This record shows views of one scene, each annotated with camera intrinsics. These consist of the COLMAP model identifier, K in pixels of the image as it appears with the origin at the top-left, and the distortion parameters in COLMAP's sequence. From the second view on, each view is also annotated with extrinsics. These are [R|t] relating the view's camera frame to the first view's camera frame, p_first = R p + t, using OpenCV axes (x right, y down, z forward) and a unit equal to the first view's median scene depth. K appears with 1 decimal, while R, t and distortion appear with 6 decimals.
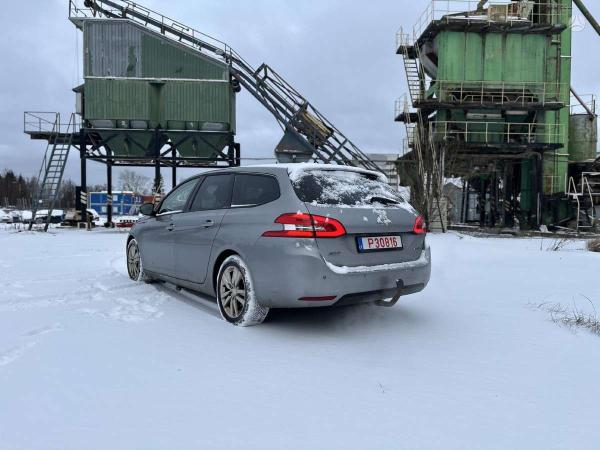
lens RADIAL K [[452.6, 0, 298.2], [0, 452.6, 225.2], [0, 0, 1]] dist [0.049390, -0.015726]
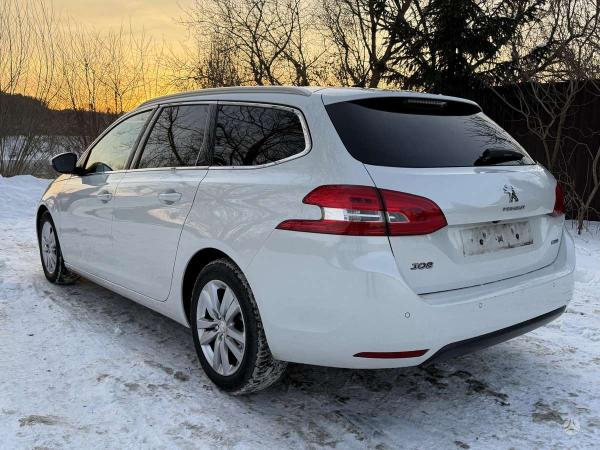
lens RADIAL K [[559.3, 0, 304.0], [0, 559.3, 228.1], [0, 0, 1]] dist [0.028297, 0.000000]
pose [[0.999518, 0.002468, 0.030952, -0.070265], [-0.006125, 0.992919, 0.118633, -0.051082], [-0.030440, -0.118765, 0.992456, 0.375391]]
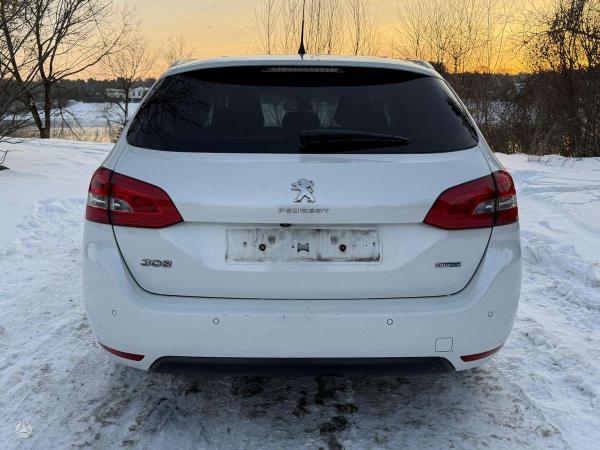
lens RADIAL K [[559.3, 0, 301.5], [0, 559.3, 224.6], [0, 0, 1]] dist [0.028297, 0.000000]
pose [[0.802356, 0.123841, -0.583856, 0.501147], [-0.016976, 0.982576, 0.185083, -0.077748], [0.596604, -0.138591, 0.790479, 0.632017]]
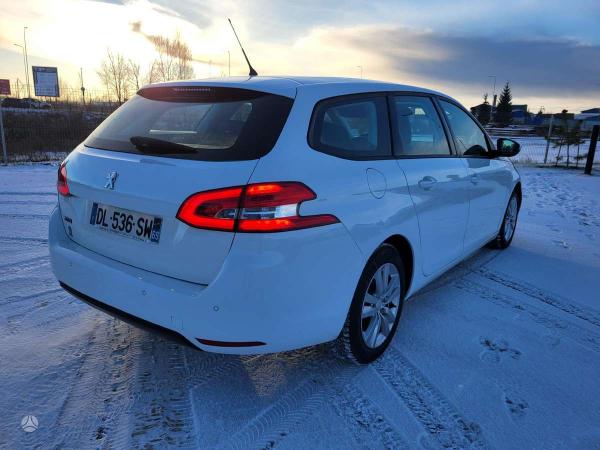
lens RADIAL K [[452.6, 0, 302.2], [0, 452.6, 228.9], [0, 0, 1]] dist [0.049390, -0.015726]
pose [[0.284959, 0.239904, -0.928033, 0.802290], [-0.043285, 0.970406, 0.237567, -0.100420], [0.957562, -0.027526, 0.286910, 1.105528]]
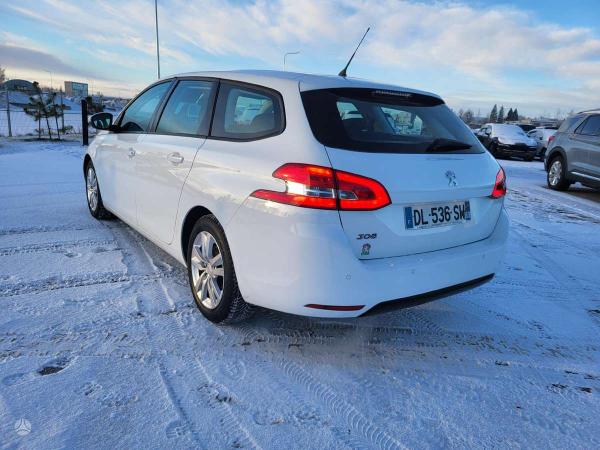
lens RADIAL K [[452.6, 0, 308.2], [0, 452.6, 231.1], [0, 0, 1]] dist [0.049390, -0.015726]
pose [[0.997508, 0.070114, 0.007858, -0.004908], [-0.070056, 0.971123, 0.228062, -0.074841], [0.008360, -0.228044, 0.973615, 0.396814]]
